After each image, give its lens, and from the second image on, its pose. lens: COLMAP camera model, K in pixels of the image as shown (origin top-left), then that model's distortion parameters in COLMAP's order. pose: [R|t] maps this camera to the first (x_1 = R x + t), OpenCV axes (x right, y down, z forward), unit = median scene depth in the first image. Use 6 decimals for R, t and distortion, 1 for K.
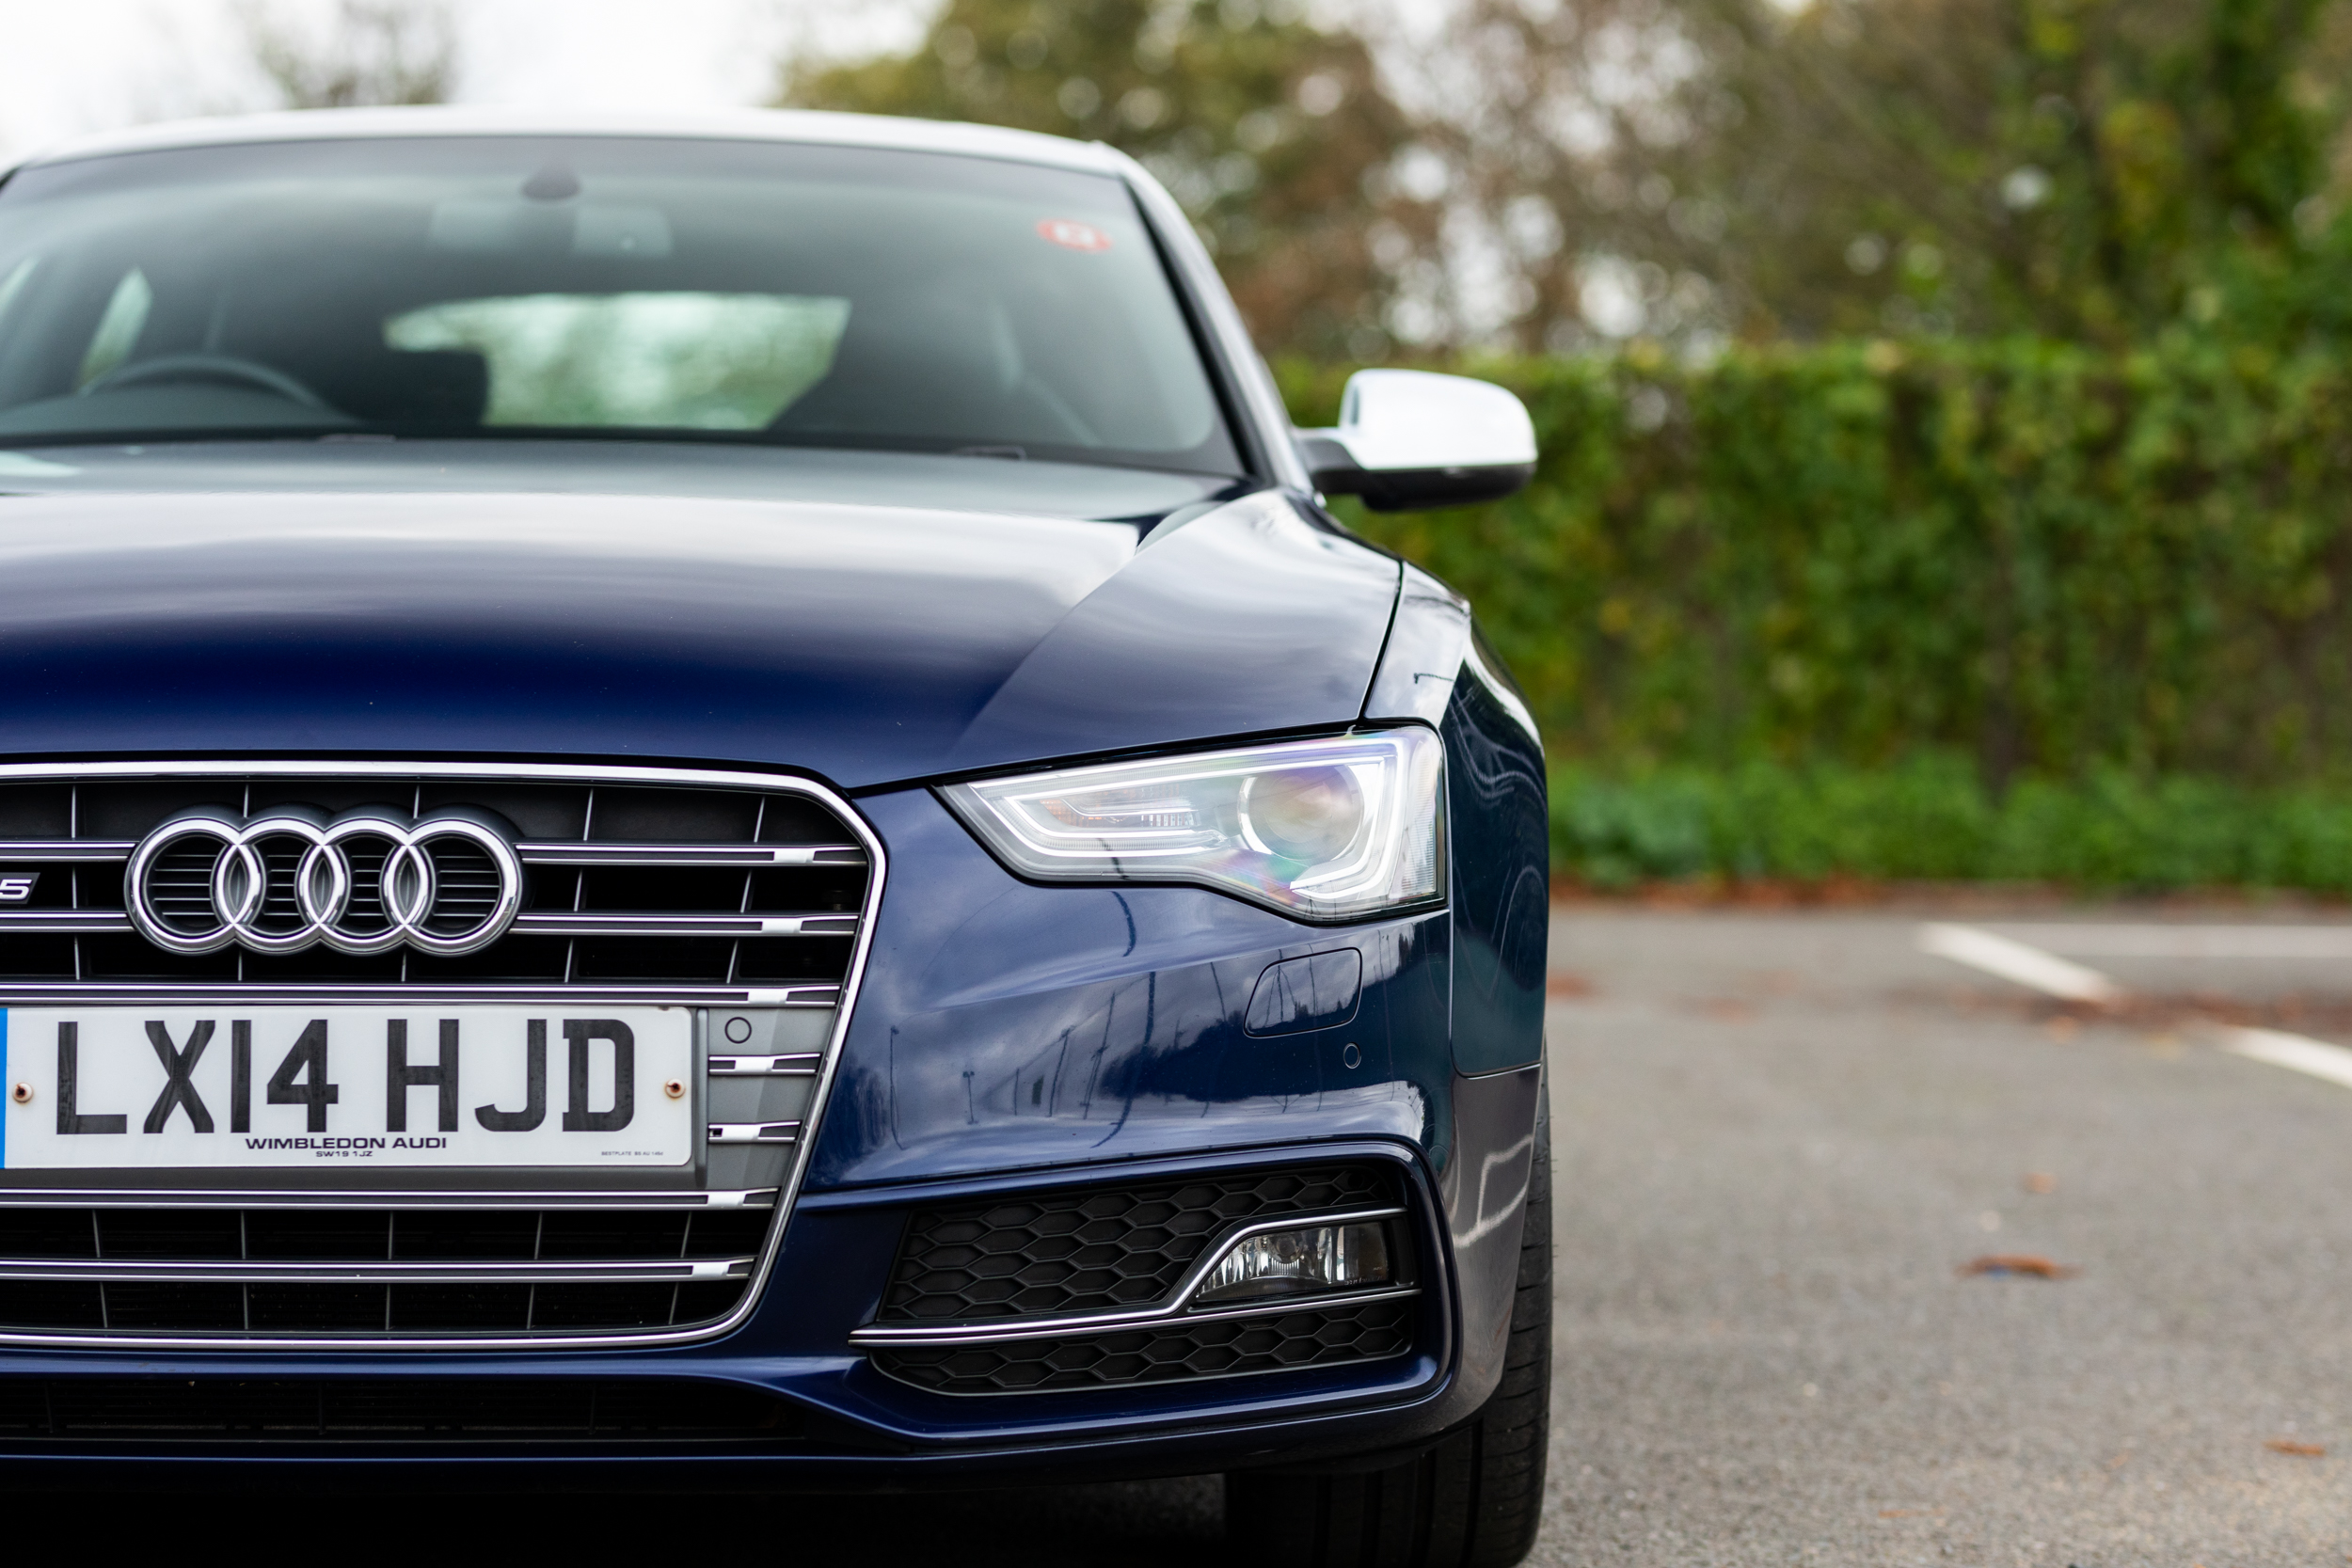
lens RADIAL K [[5655.2, 0, 1131.1], [0, 5655.2, 781.5], [0, 0, 1]] dist [-0.010851, 0.213403]
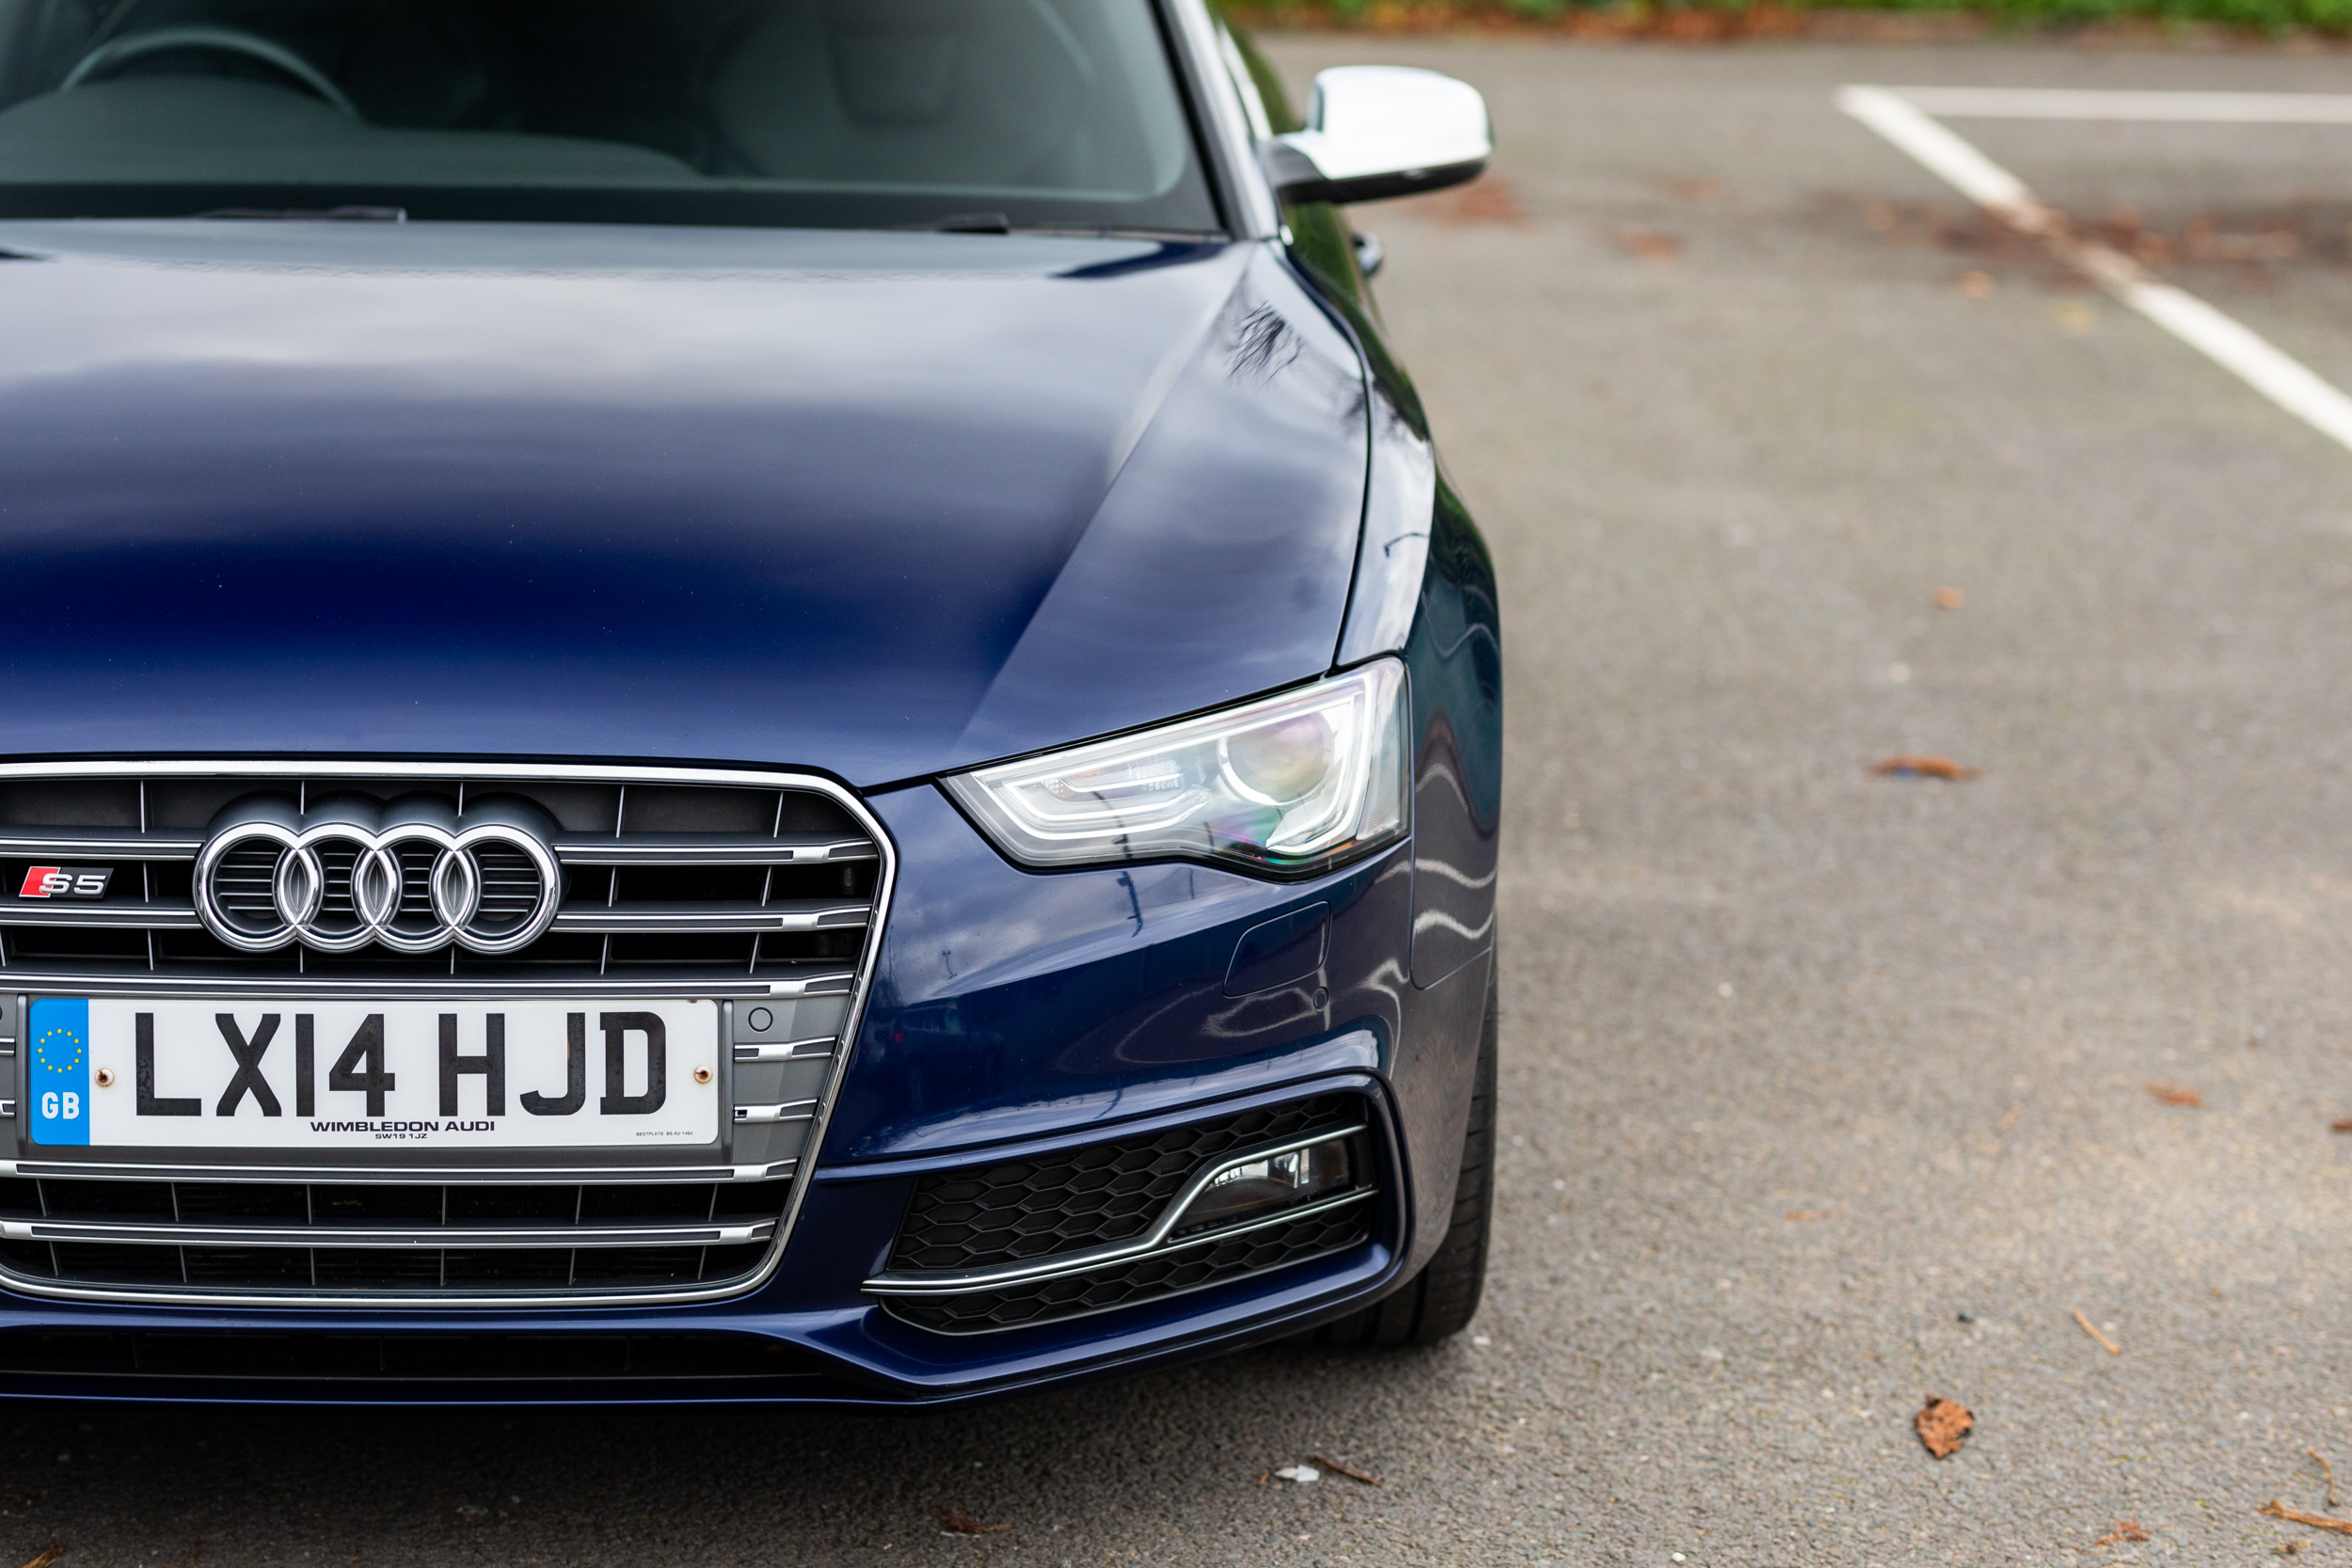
lens RADIAL K [[5655.2, 0, 1131.1], [0, 5655.2, 781.5], [0, 0, 1]] dist [-0.010851, 0.213403]
pose [[0.999810, 0.008669, 0.017482, -0.017597], [-0.011998, 0.979634, 0.200434, -0.220852], [-0.015388, -0.200606, 0.979551, -0.059357]]
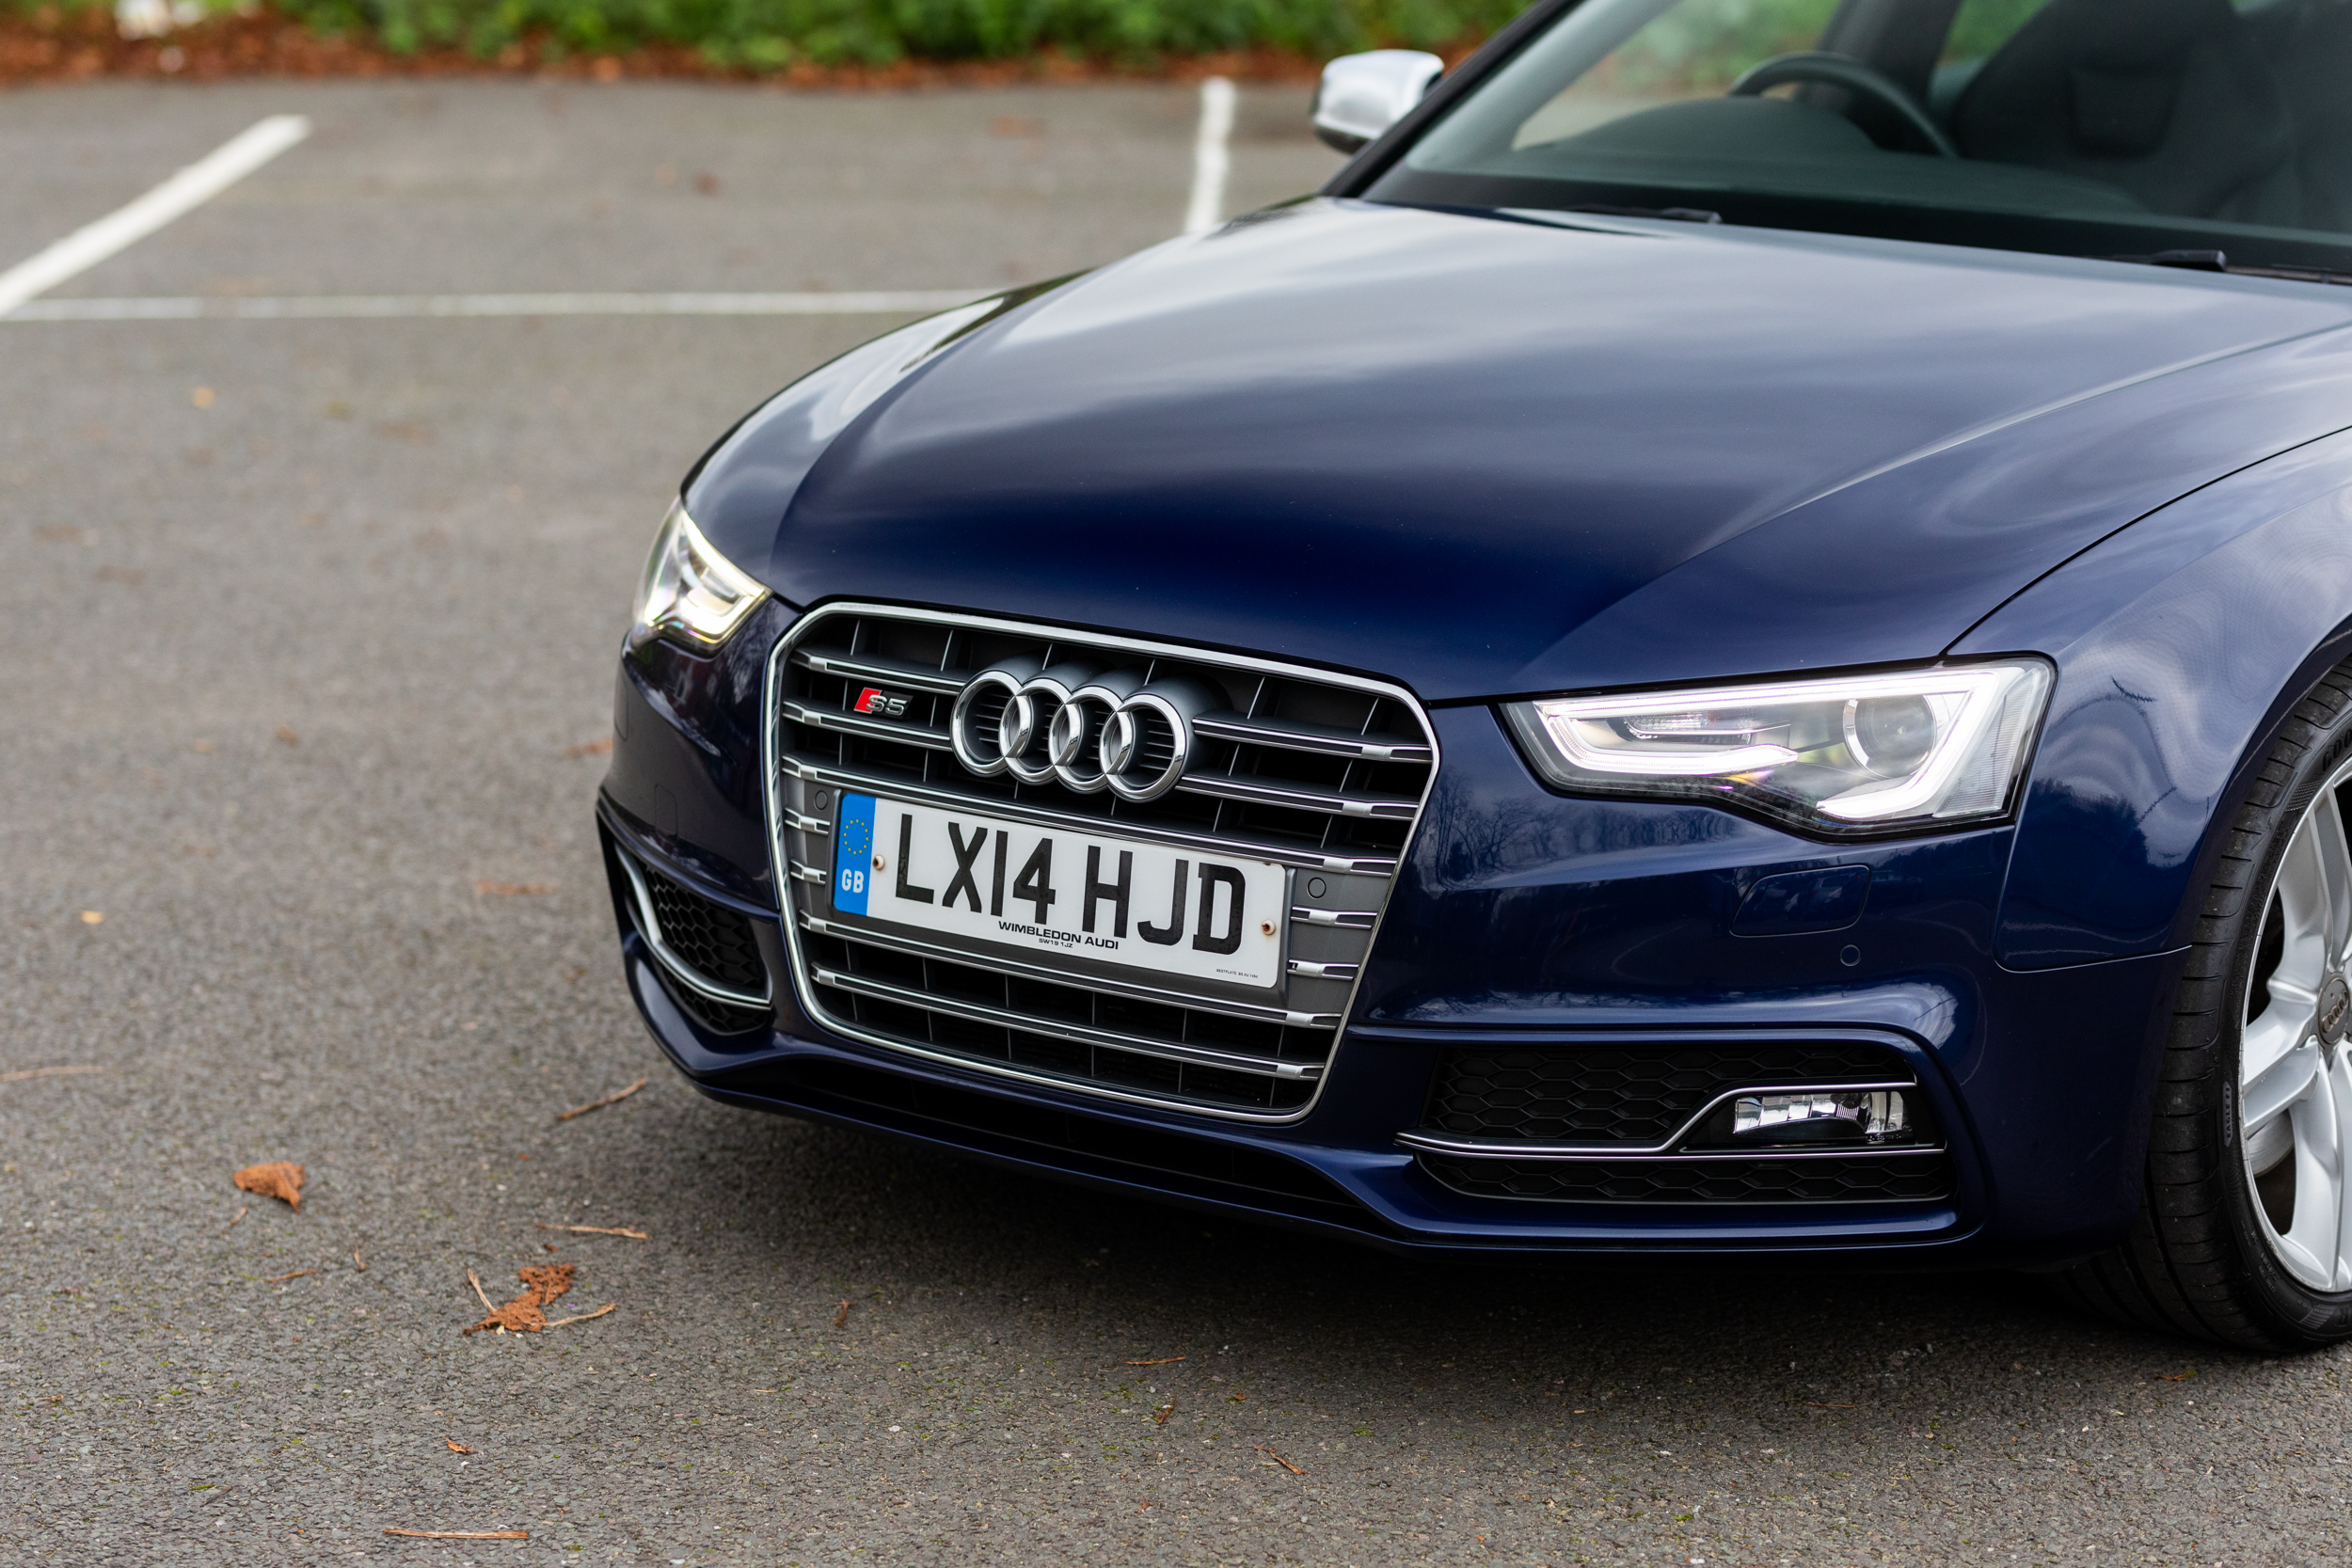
lens RADIAL K [[5655.2, 0, 1131.1], [0, 5655.2, 781.5], [0, 0, 1]] dist [-0.010851, 0.213403]
pose [[0.771004, 0.127851, -0.623864, 0.684158], [-0.009385, 0.981815, 0.189609, -0.218598], [0.636761, -0.140334, 0.758183, 0.021152]]
